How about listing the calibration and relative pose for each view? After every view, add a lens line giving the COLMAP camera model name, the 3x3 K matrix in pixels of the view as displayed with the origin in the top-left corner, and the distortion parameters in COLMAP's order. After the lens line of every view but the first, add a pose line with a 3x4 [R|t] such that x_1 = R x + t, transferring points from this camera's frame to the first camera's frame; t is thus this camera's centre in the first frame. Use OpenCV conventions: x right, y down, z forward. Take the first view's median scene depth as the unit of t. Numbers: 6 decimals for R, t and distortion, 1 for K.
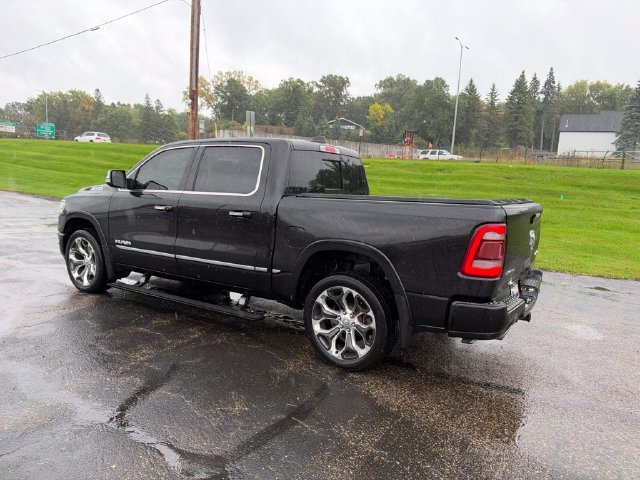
lens RADIAL K [[467.7, 0, 324.0], [0, 467.7, 237.6], [0, 0, 1]] dist [0.044994, -0.071131]
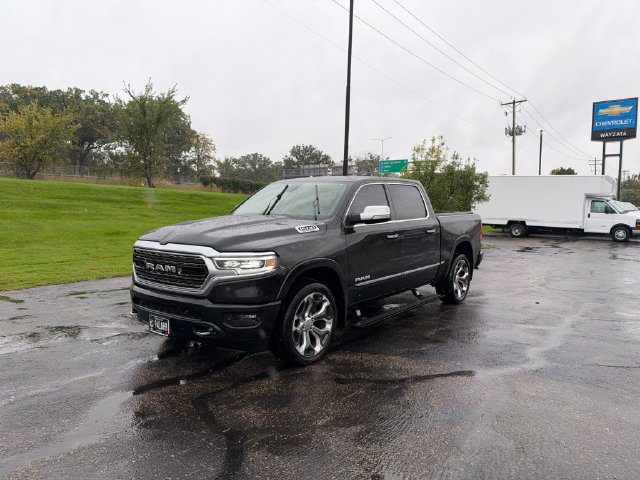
lens RADIAL K [[467.7, 0, 324.7], [0, 467.7, 230.8], [0, 0, 1]] dist [0.044994, -0.071131]
pose [[0.092005, -0.101118, 0.990611, -0.761394], [0.118179, 0.988908, 0.089968, -0.101730], [-0.988721, 0.108792, 0.102935, 0.529424]]
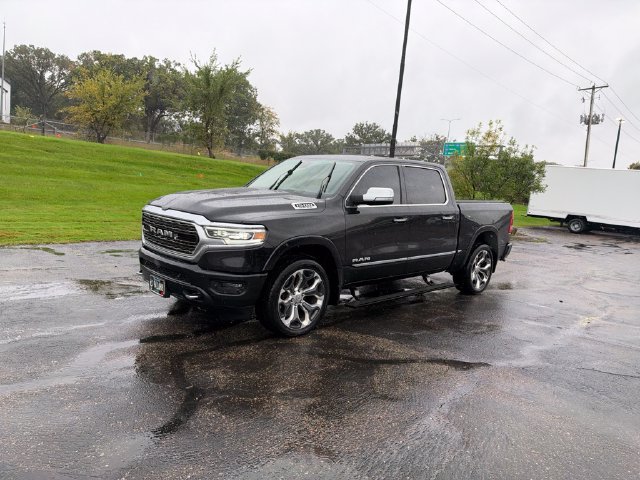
lens RADIAL K [[467.7, 0, 323.9], [0, 467.7, 238.1], [0, 0, 1]] dist [0.044994, -0.071131]
pose [[0.225203, -0.148017, 0.963003, -0.755339], [0.056511, 0.988713, 0.138753, -0.095484], [-0.972672, 0.023173, 0.231025, 0.465218]]
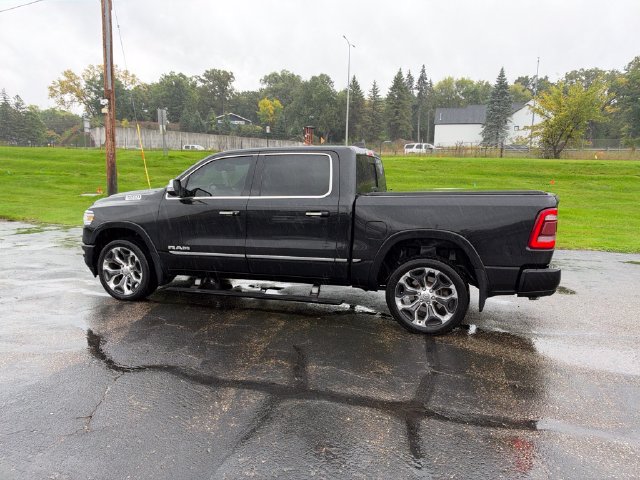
lens RADIAL K [[467.7, 0, 319.6], [0, 467.7, 242.0], [0, 0, 1]] dist [0.044994, -0.071131]
pose [[0.970741, -0.073952, 0.228457, -0.197409], [0.069412, 0.997199, 0.027853, -0.005877], [-0.229877, -0.011180, 0.973155, -0.050473]]
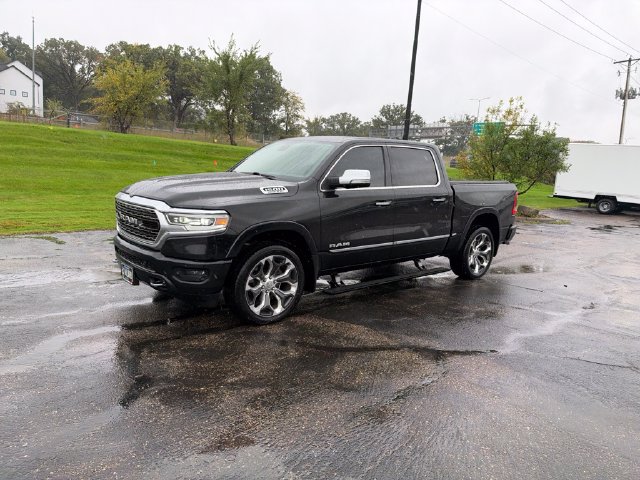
lens RADIAL K [[467.7, 0, 323.4], [0, 467.7, 242.4], [0, 0, 1]] dist [0.044994, -0.071131]
pose [[0.285244, -0.189723, 0.939490, -0.724593], [0.080551, 0.981490, 0.173748, -0.088450], [-0.955064, 0.026117, 0.295246, 0.411845]]
